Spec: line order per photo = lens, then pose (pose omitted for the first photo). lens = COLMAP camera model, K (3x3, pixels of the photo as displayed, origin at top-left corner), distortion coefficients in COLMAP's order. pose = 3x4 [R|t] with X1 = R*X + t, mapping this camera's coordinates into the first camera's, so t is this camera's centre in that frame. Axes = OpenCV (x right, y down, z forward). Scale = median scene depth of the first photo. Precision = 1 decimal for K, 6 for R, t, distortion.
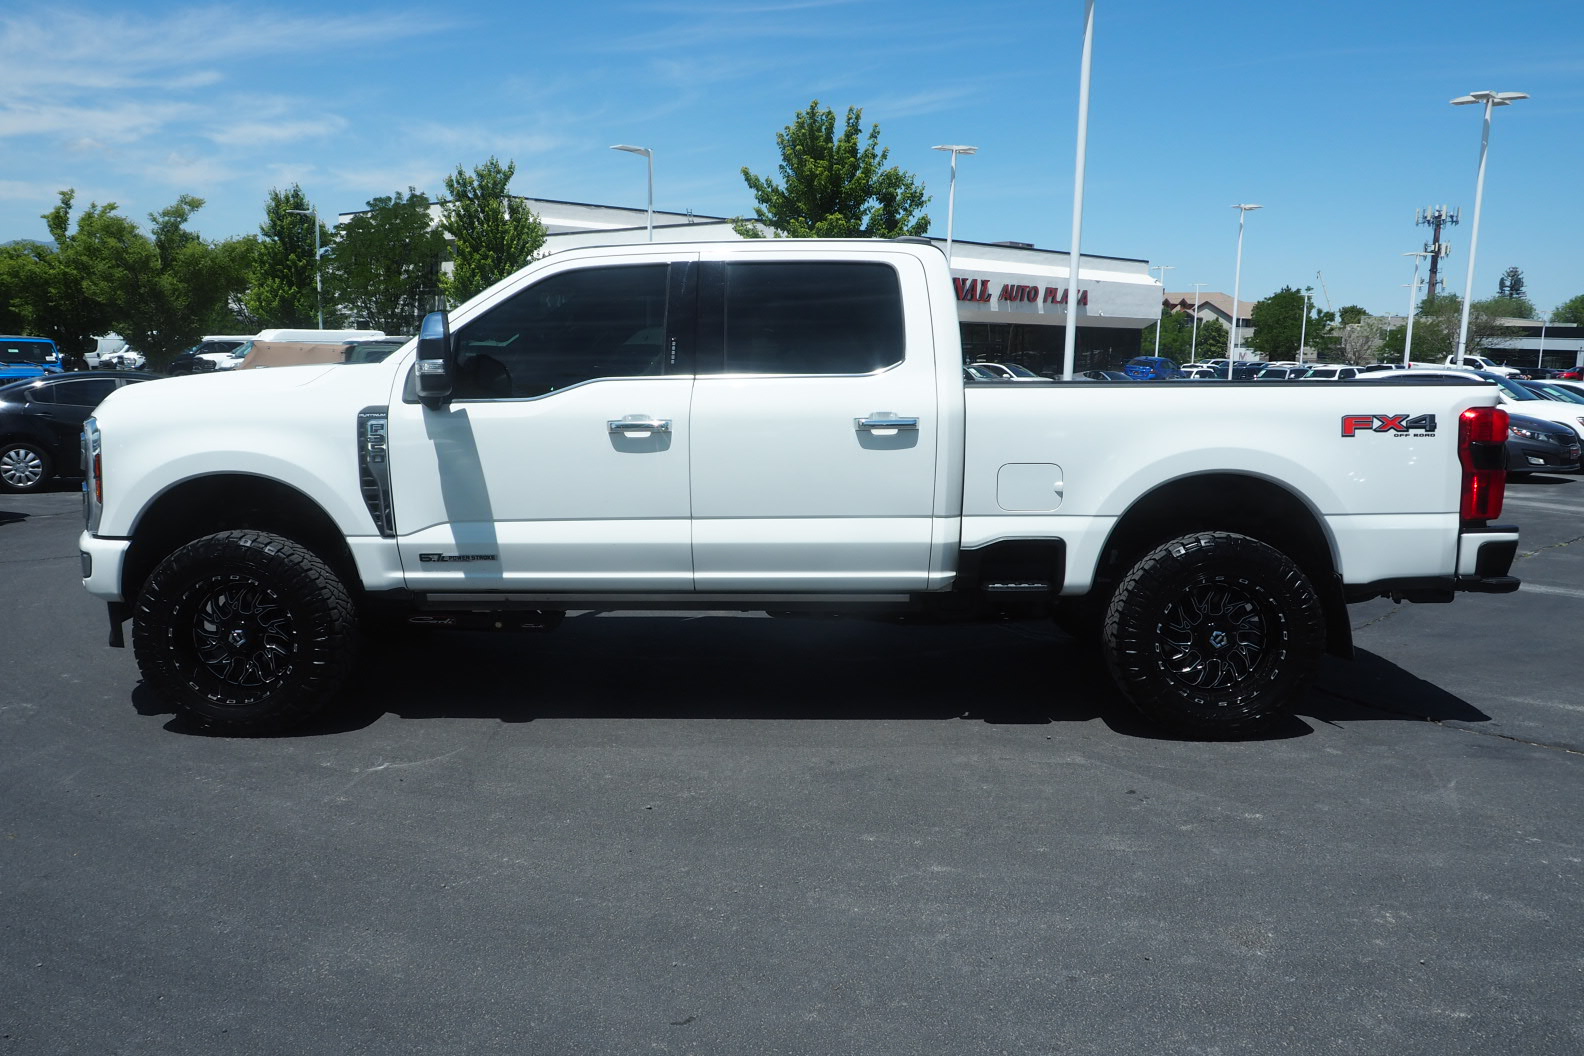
lens RADIAL K [[1223.9, 0, 798.2], [0, 1223.9, 528.7], [0, 0, 1]] dist [-0.021151, 0.002687]
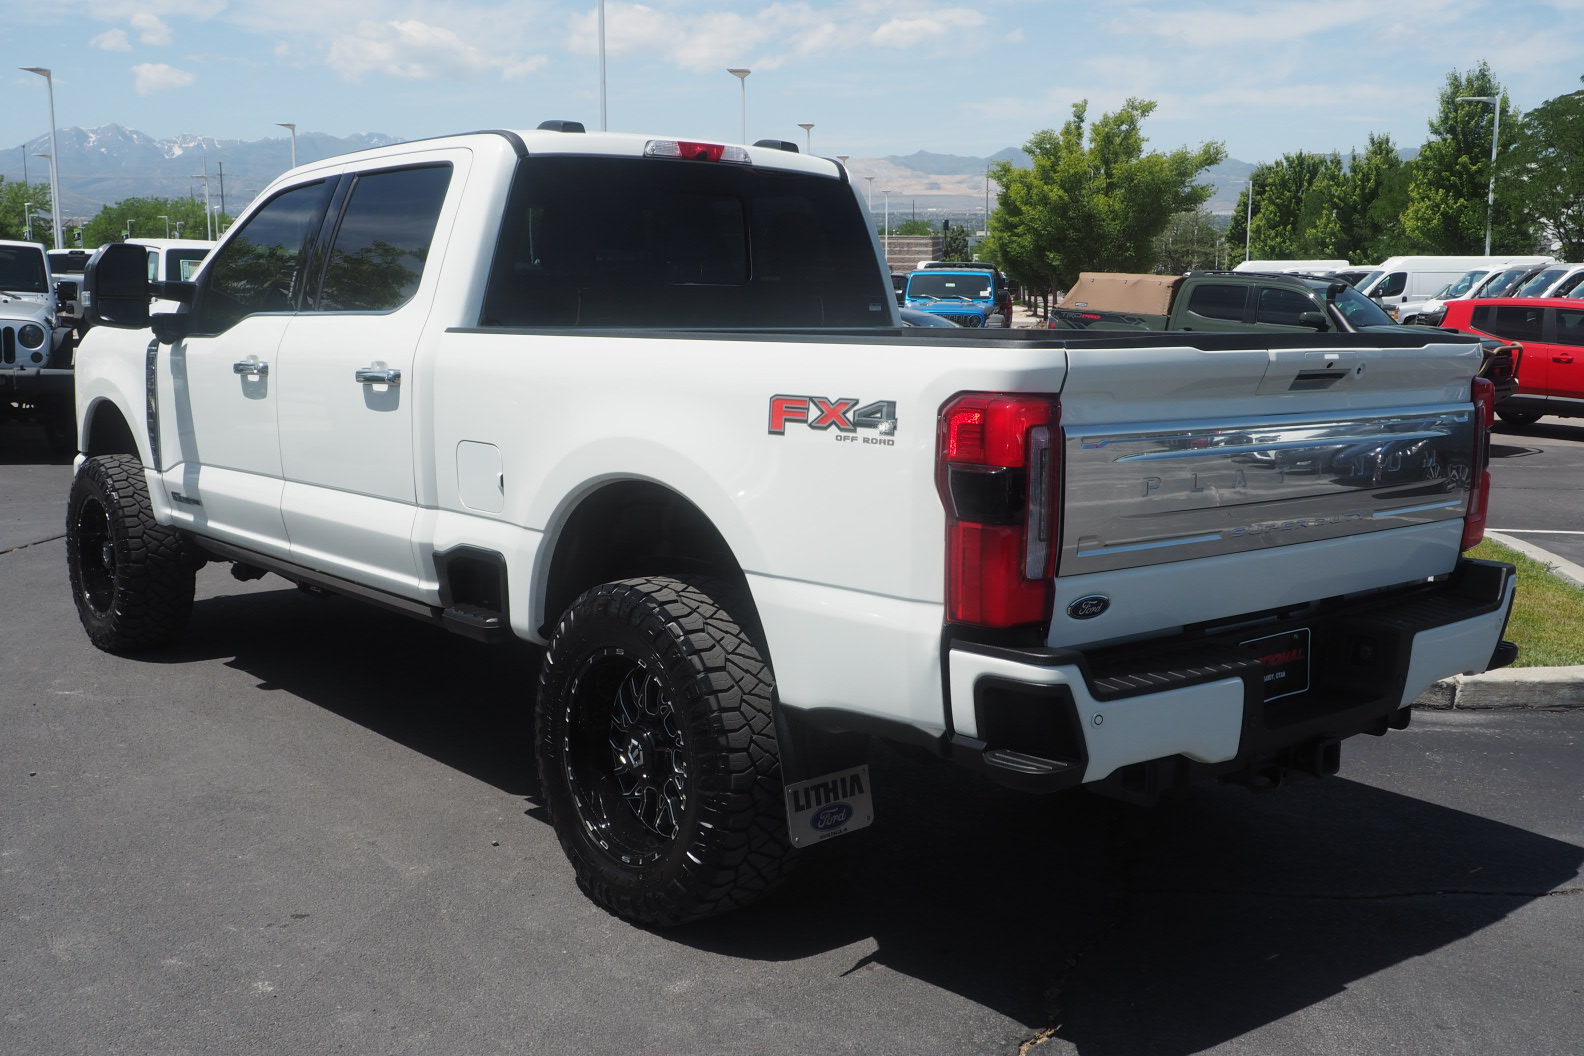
lens RADIAL K [[1623.6, 0, 816.0], [0, 1623.6, 513.9], [0, 0, 1]] dist [-0.010120, -0.010301]
pose [[0.648354, 0.101817, -0.754500, 0.944567], [-0.104906, 0.993512, 0.043922, -0.068822], [0.754077, 0.050675, 0.654828, 0.504123]]
